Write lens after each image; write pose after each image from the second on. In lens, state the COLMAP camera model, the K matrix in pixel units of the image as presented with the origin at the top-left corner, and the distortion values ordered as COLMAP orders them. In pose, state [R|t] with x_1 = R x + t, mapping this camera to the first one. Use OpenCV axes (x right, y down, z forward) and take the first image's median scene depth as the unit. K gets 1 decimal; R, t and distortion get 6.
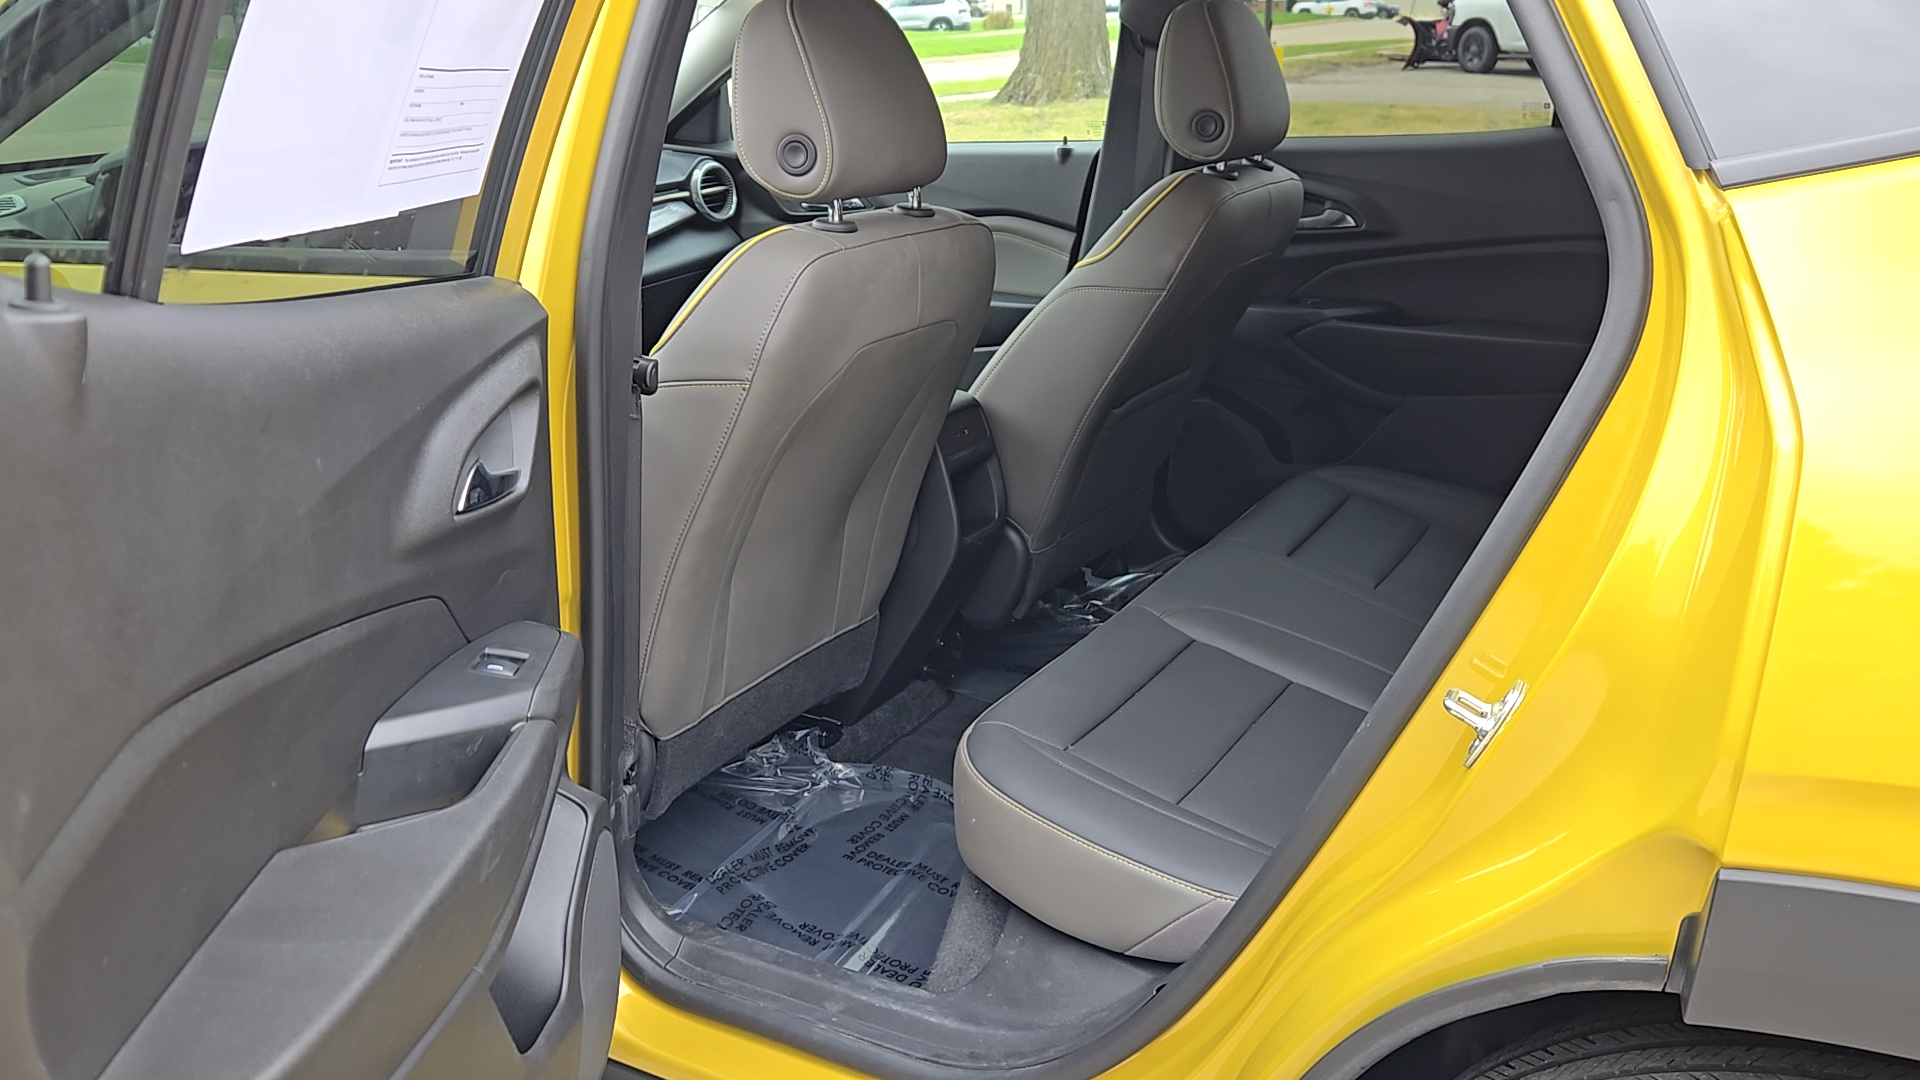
lens RADIAL K [[1591.3, 0, 951.9], [0, 1591.3, 531.8], [0, 0, 1]] dist [0.027513, -0.017461]
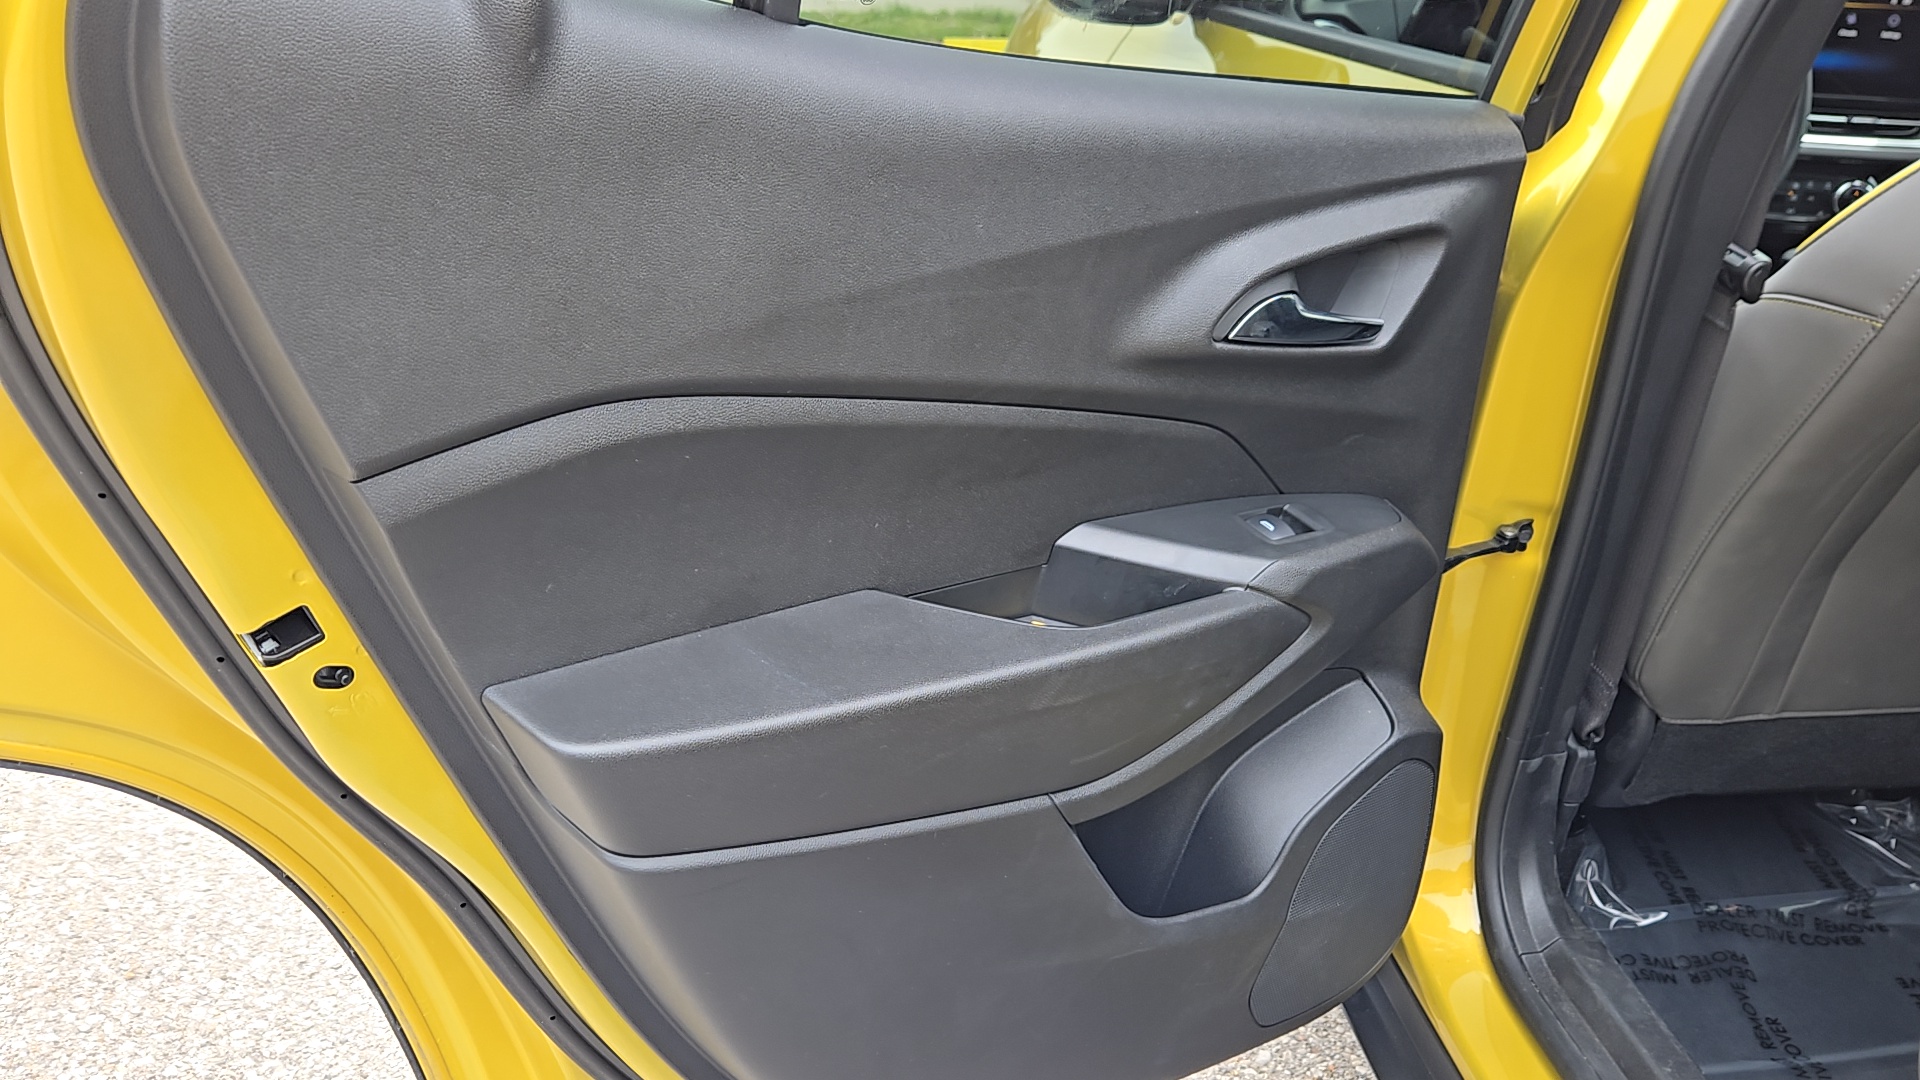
lens RADIAL K [[1591.3, 0, 951.9], [0, 1591.3, 531.8], [0, 0, 1]] dist [0.027513, -0.017461]
pose [[0.587007, 0.350279, -0.729881, 0.188454], [-0.284176, 0.933338, 0.219372, -0.041000], [0.758068, 0.078641, 0.647417, 0.196346]]
